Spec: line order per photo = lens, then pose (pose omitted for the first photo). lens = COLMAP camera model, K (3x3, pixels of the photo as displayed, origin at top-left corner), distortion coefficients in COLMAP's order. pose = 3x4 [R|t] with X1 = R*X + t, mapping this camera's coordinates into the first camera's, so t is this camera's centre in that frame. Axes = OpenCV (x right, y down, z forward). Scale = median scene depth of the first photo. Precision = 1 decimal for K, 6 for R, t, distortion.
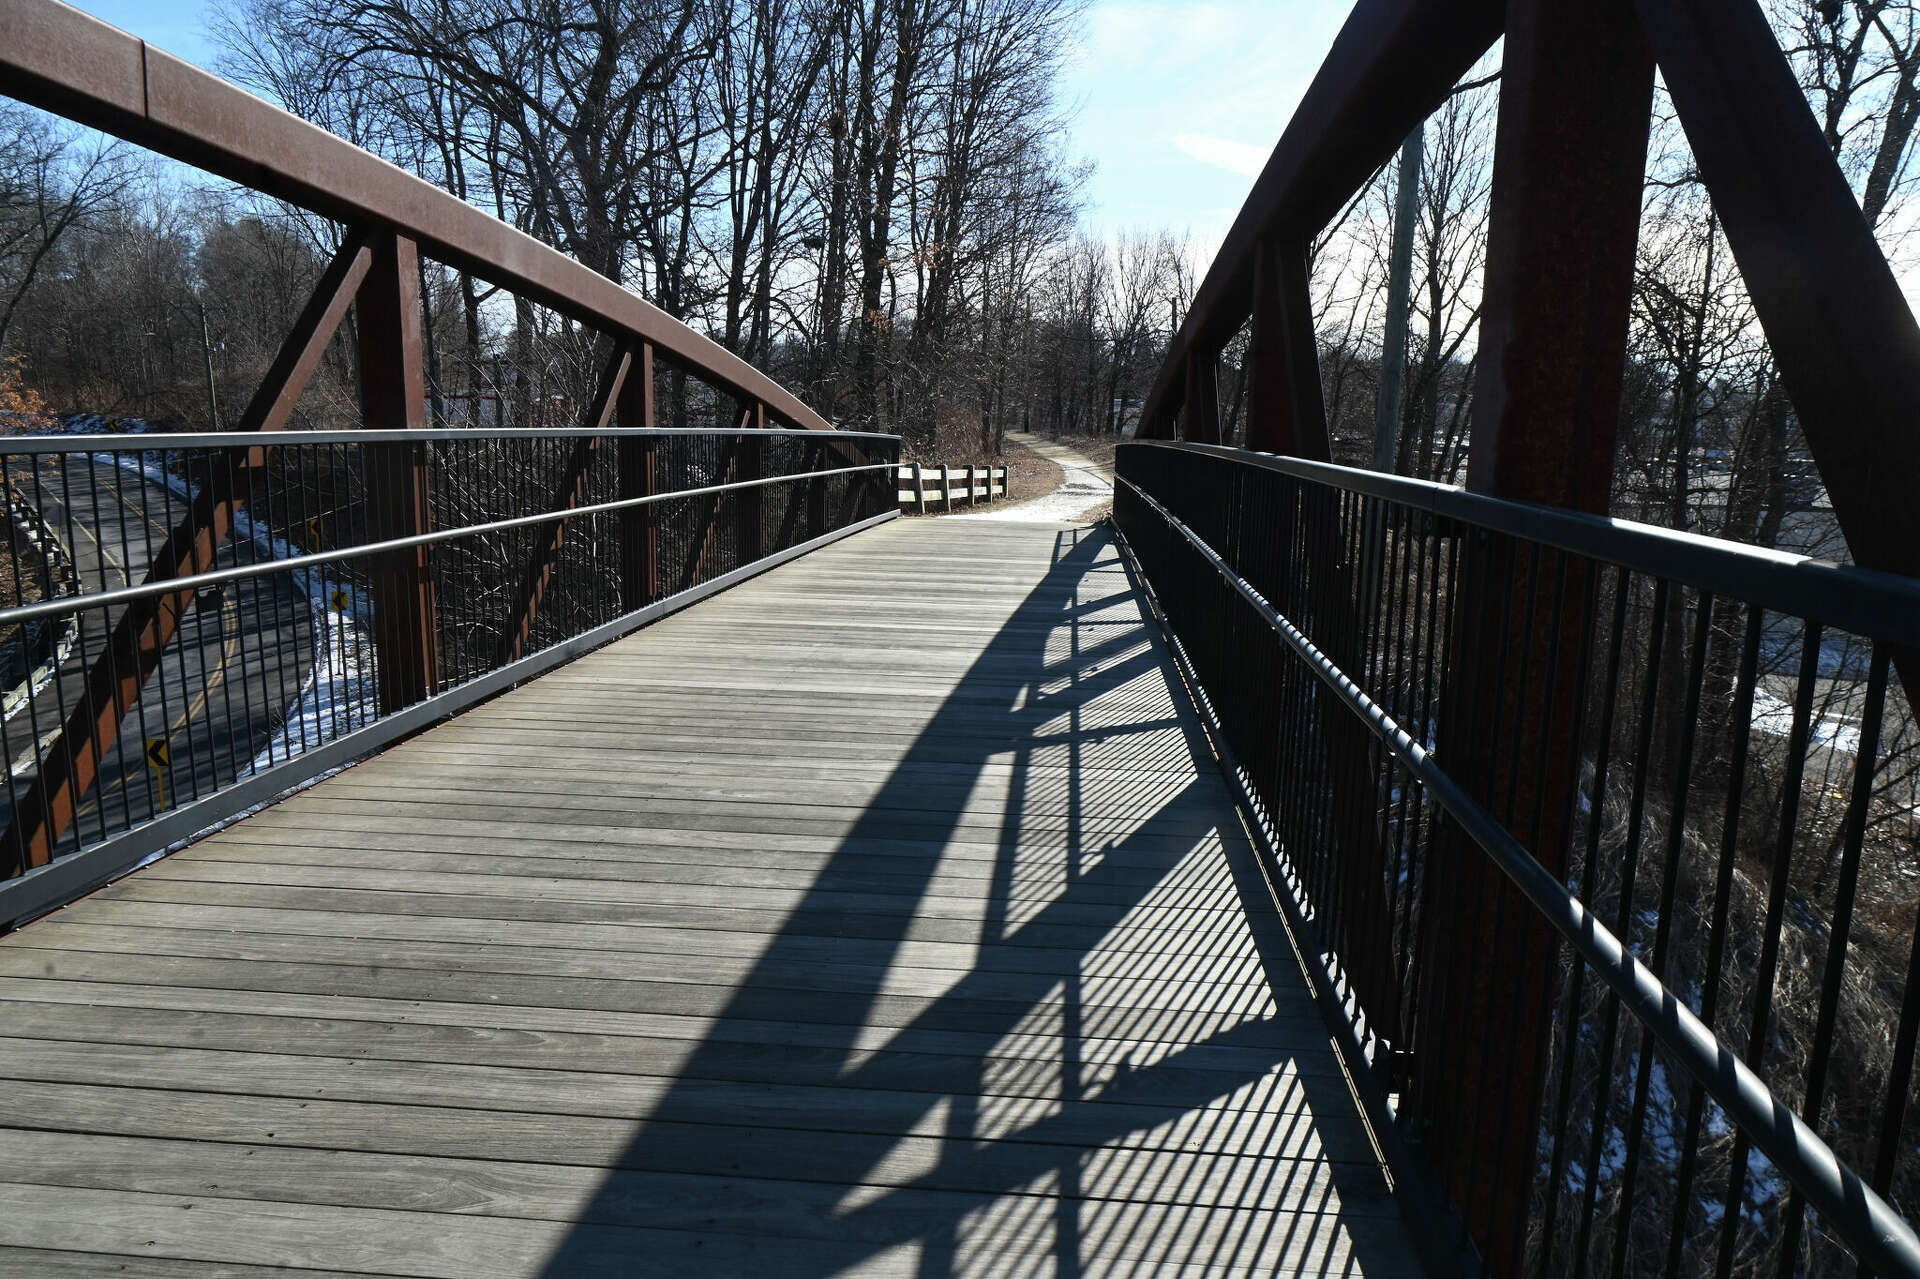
lens RADIAL K [[1266.1, 0, 960.0], [0, 1266.1, 639.5], [0, 0, 1]] dist [0.000534, -0.000258]
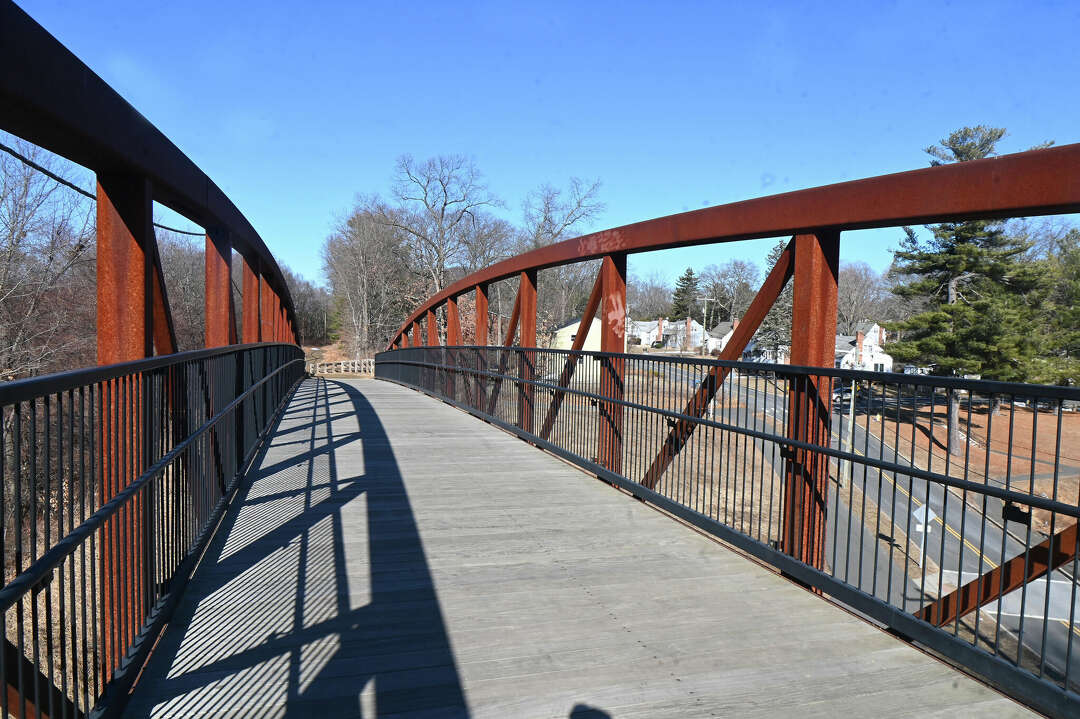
lens RADIAL K [[712.2, 0, 540.0], [0, 712.2, 359.5], [0, 0, 1]] dist [0.000534, -0.000258]
pose [[-0.922312, -0.054343, -0.382607, 0.186057], [-0.133773, 0.973749, 0.184168, -0.364884], [0.362555, 0.221043, -0.905370, 2.018035]]
